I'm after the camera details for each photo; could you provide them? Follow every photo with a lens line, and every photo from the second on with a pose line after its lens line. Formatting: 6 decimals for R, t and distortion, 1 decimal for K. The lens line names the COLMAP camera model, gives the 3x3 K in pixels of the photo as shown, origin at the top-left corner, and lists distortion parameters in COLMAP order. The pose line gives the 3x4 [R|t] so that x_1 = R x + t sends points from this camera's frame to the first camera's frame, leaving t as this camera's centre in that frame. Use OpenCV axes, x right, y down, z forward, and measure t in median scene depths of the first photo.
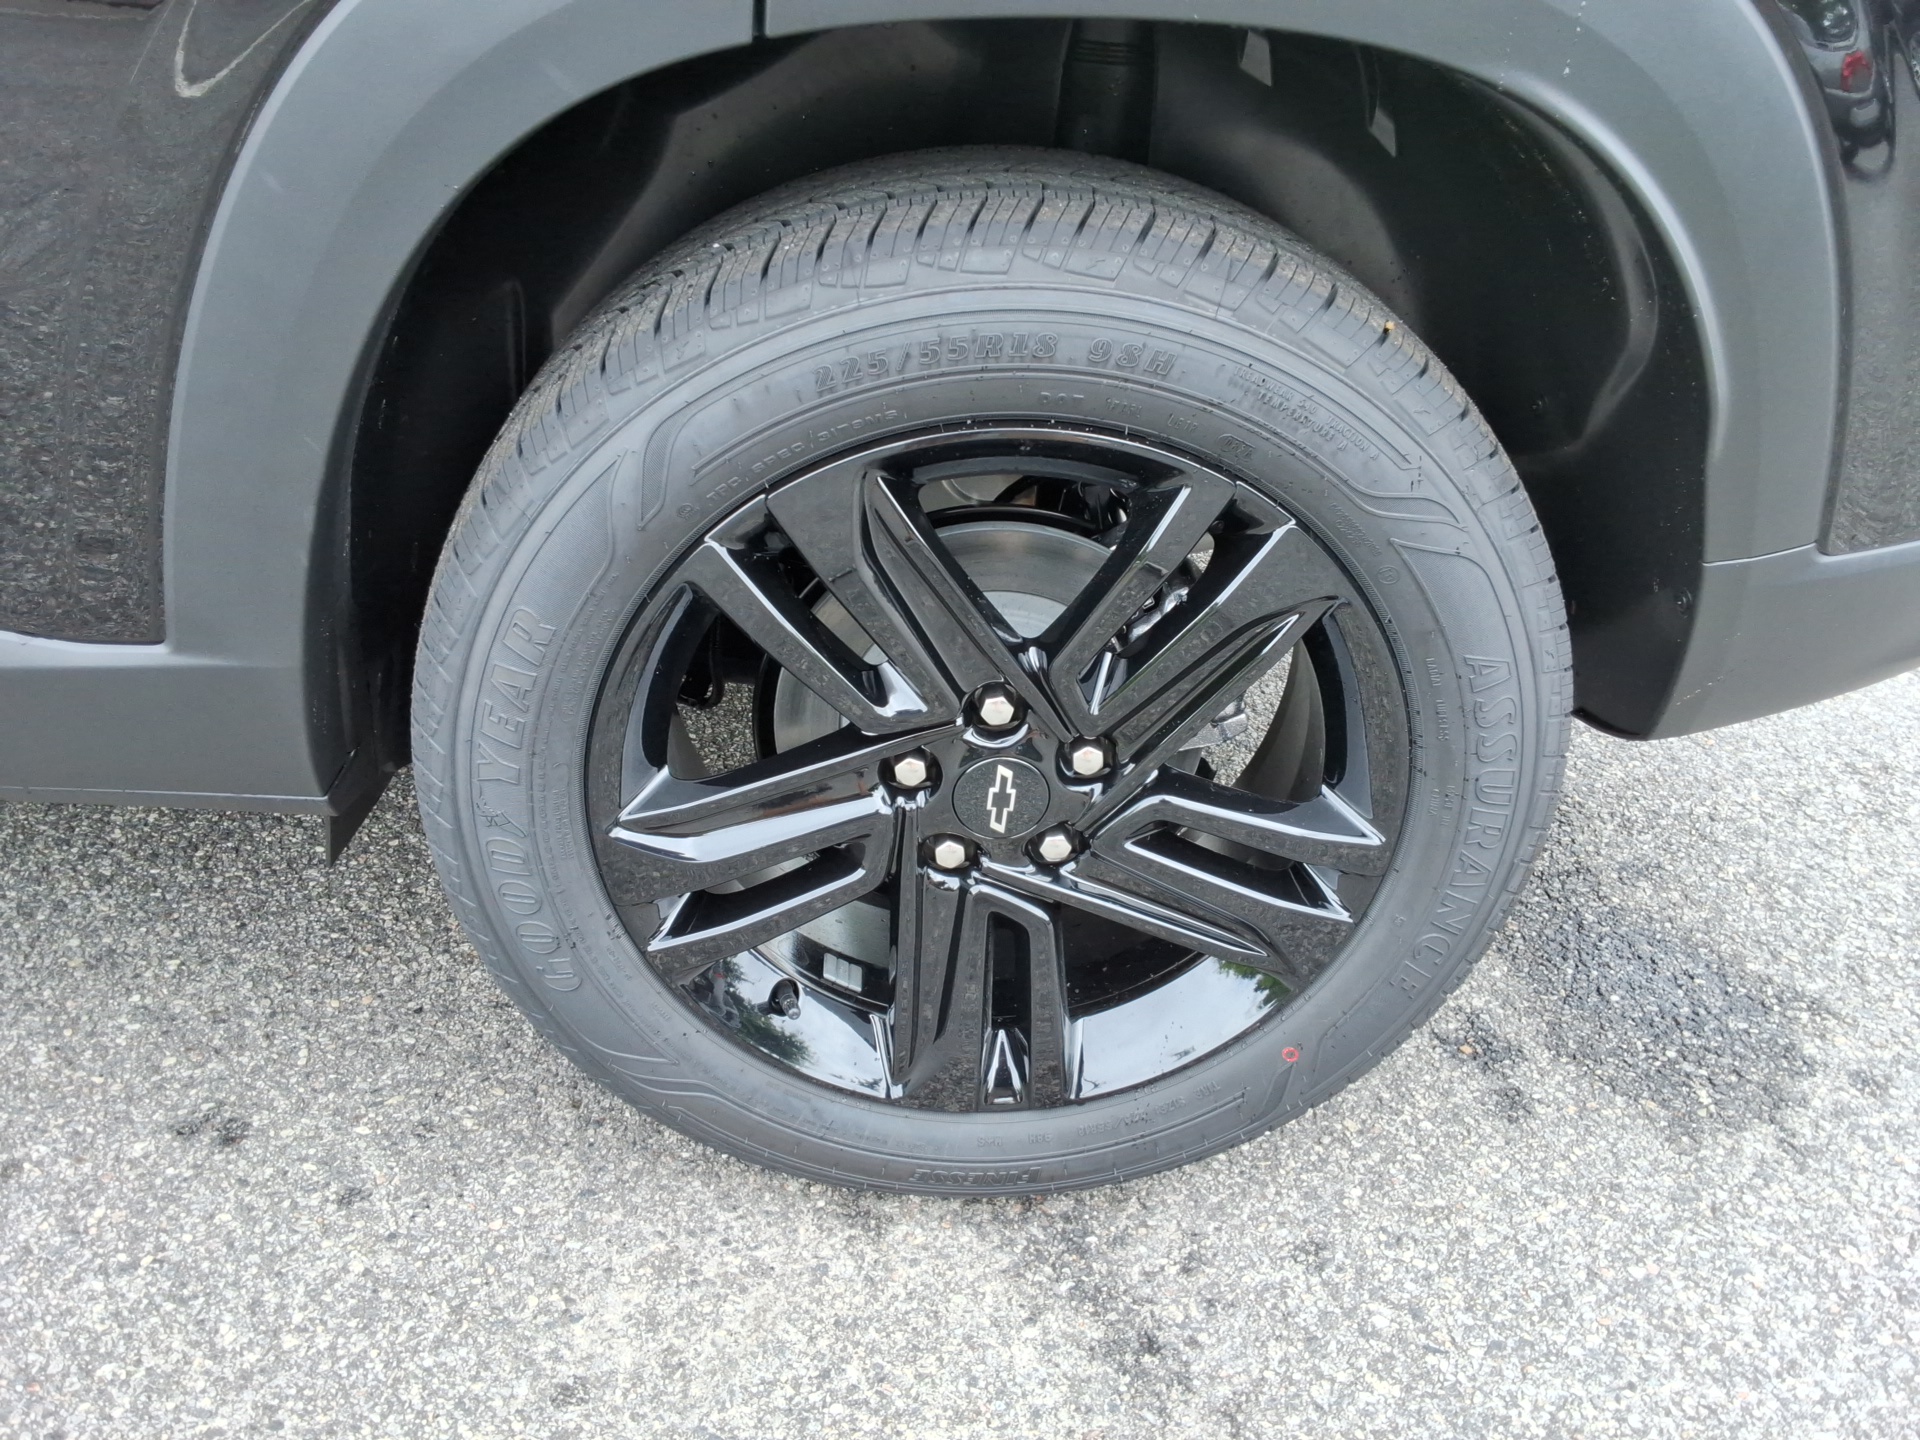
lens RADIAL K [[1558.9, 0, 968.4], [0, 1558.9, 717.7], [0, 0, 1]] dist [0.095155, -0.158262]
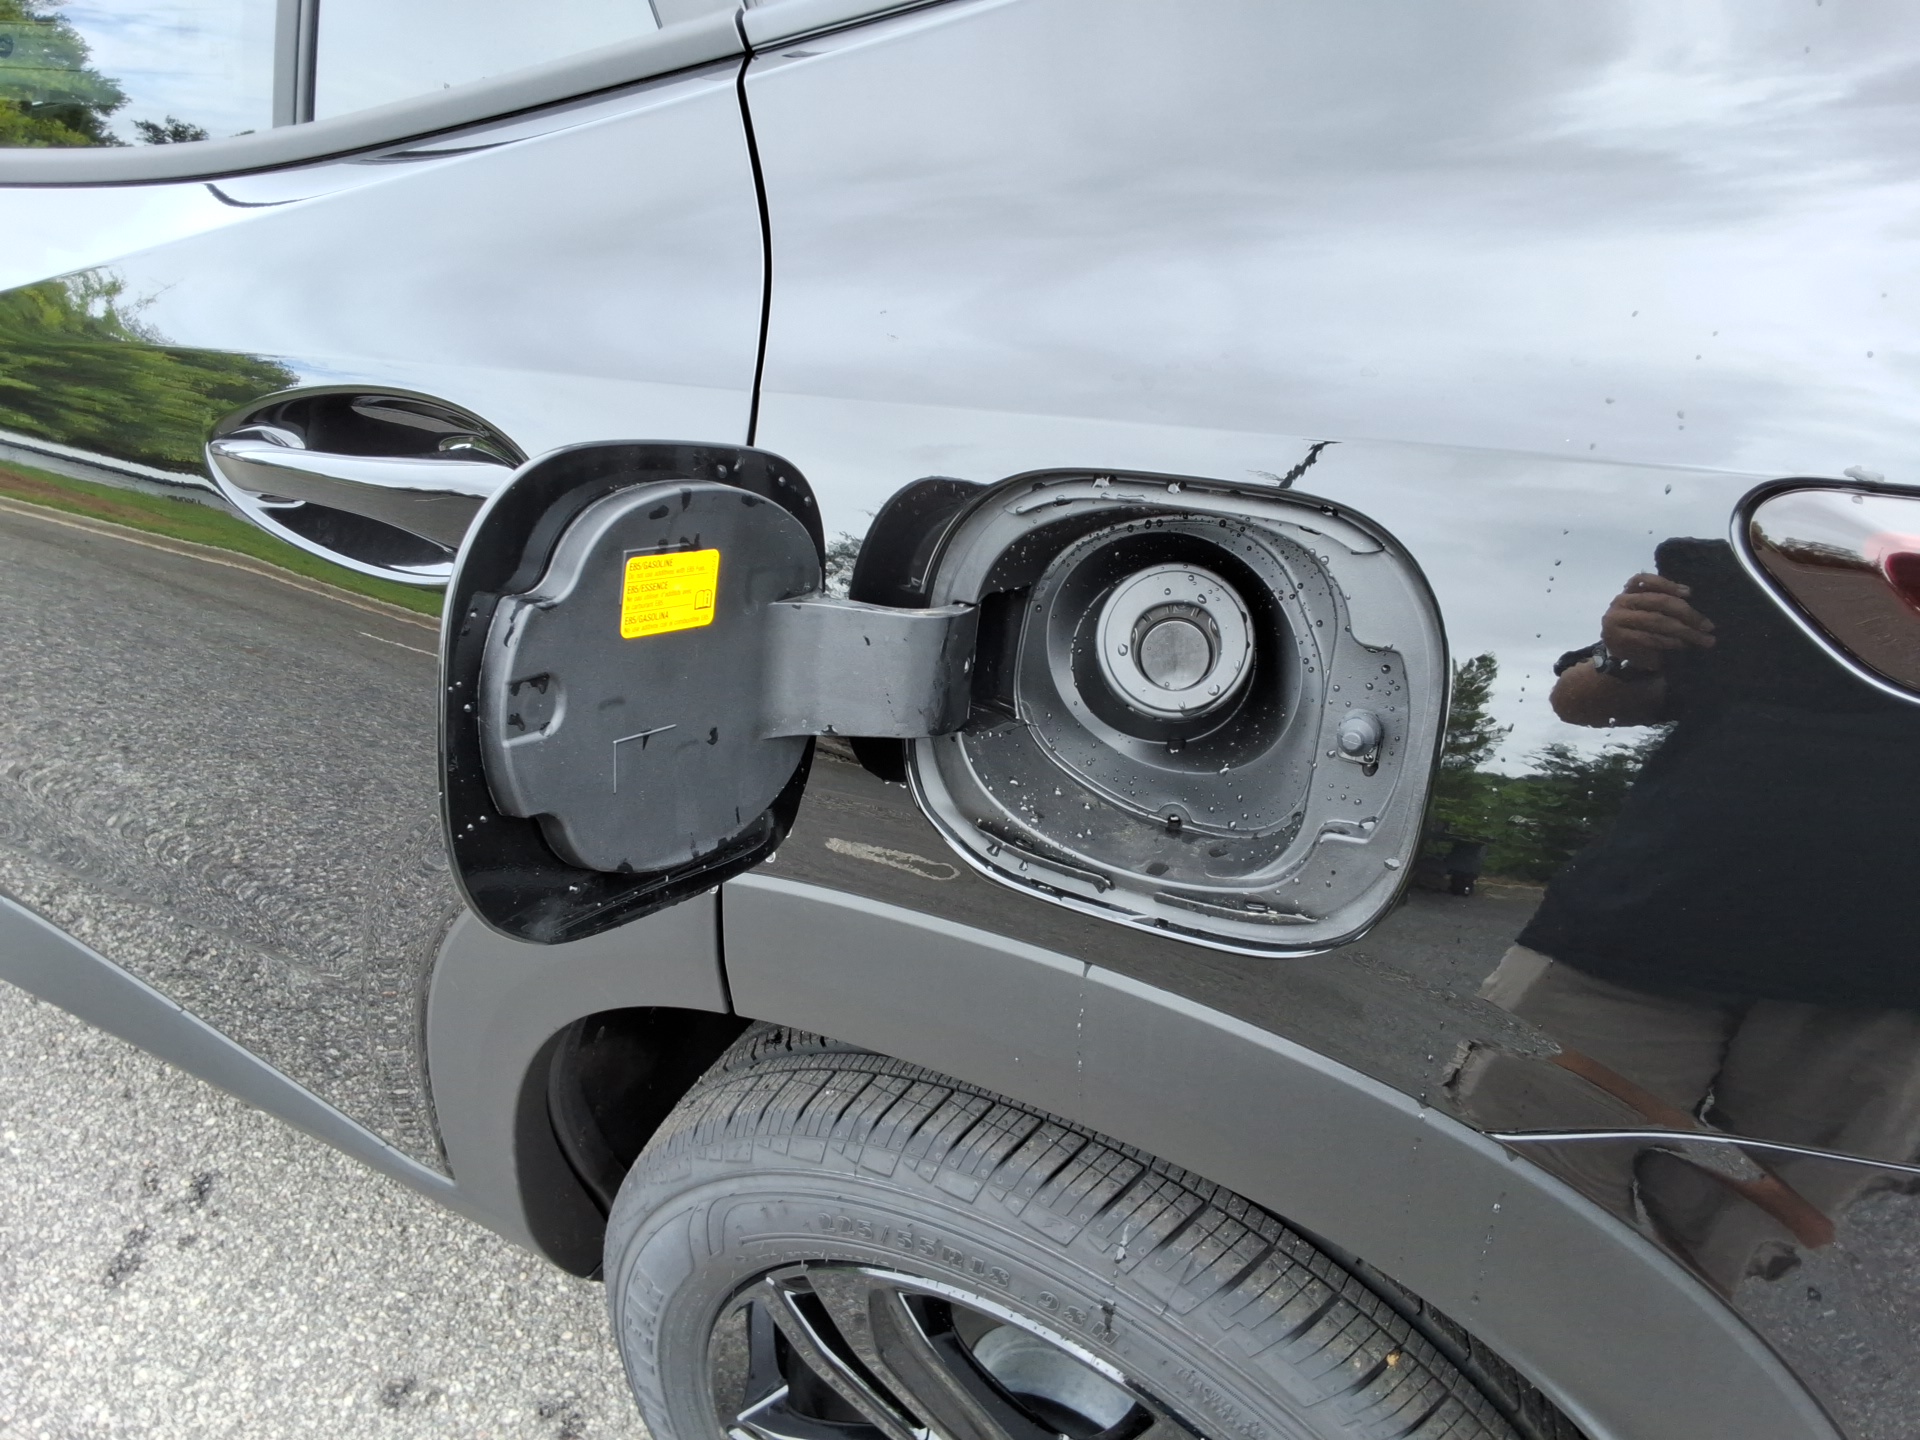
lens RADIAL K [[1548.2, 0, 977.3], [0, 1548.2, 705.8], [0, 0, 1]] dist [0.131681, -0.217675]
pose [[0.831893, 0.206363, -0.515138, 0.345107], [-0.188798, 0.978158, 0.086959, -0.487622], [0.521832, 0.024917, 0.852684, 0.080565]]
